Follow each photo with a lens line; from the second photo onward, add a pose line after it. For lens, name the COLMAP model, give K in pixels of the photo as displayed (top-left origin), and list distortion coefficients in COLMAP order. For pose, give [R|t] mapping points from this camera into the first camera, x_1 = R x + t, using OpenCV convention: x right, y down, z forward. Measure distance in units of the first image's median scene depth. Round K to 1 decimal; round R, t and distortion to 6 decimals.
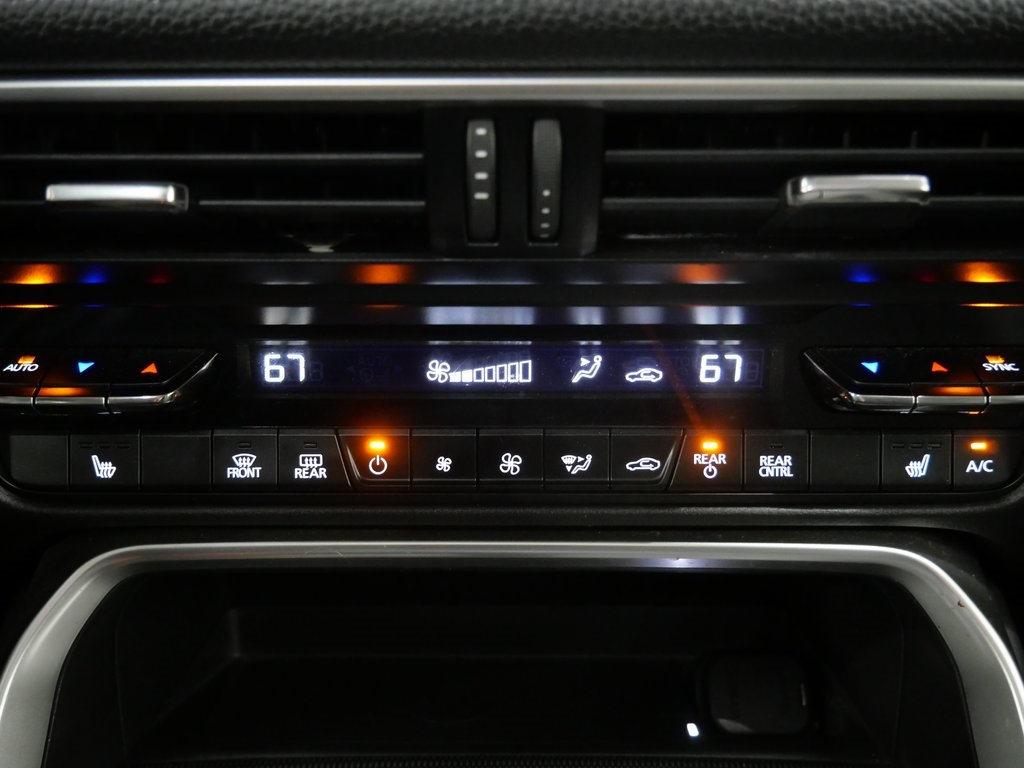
lens RADIAL K [[1071.0, 0, 512.0], [0, 1071.0, 384.0], [0, 0, 1]] dist [-0.005664, -0.000577]
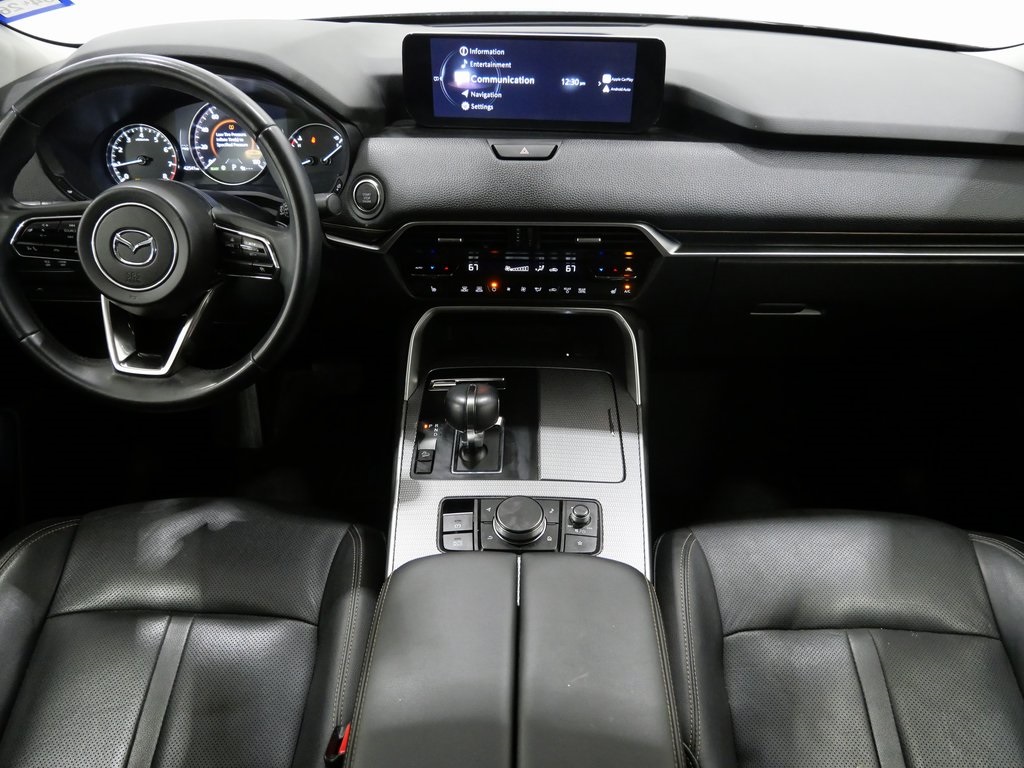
lens RADIAL K [[759.7, 0, 512.0], [0, 759.7, 384.0], [0, 0, 1]] dist [-0.009018, -0.003419]
pose [[0.999578, 0.015480, -0.024588, 0.035992], [-0.008934, 0.969007, 0.246871, -0.330340], [0.027648, -0.246547, 0.968736, -2.209832]]
